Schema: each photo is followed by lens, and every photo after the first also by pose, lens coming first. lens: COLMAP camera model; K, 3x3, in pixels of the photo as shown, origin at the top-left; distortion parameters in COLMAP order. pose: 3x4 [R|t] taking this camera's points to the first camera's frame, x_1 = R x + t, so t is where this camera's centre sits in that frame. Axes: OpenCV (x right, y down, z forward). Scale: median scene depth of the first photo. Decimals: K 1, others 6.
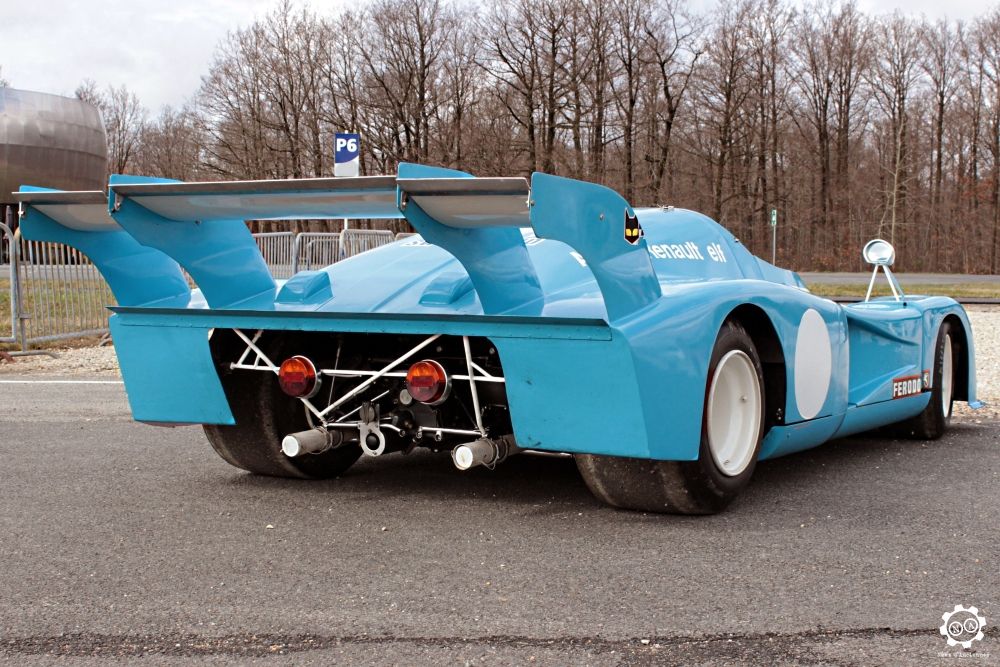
lens RADIAL K [[968.4, 0, 500.0], [0, 968.4, 333.5], [0, 0, 1]] dist [0.002434, 0.001533]
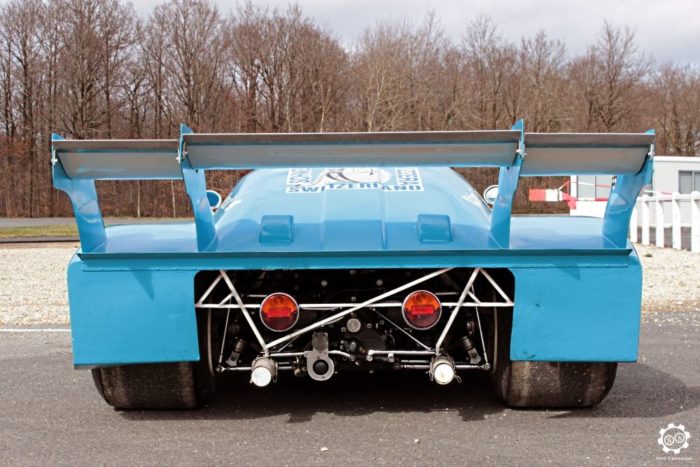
lens RADIAL K [[822.0, 0, 350.0], [0, 822.0, 233.5], [0, 0, 1]] dist [0.011960, 0.006823]
pose [[0.951003, -0.027913, 0.307920, -0.398239], [0.038687, 0.998832, -0.028939, -0.012860], [-0.306753, 0.039433, 0.950972, 0.097538]]
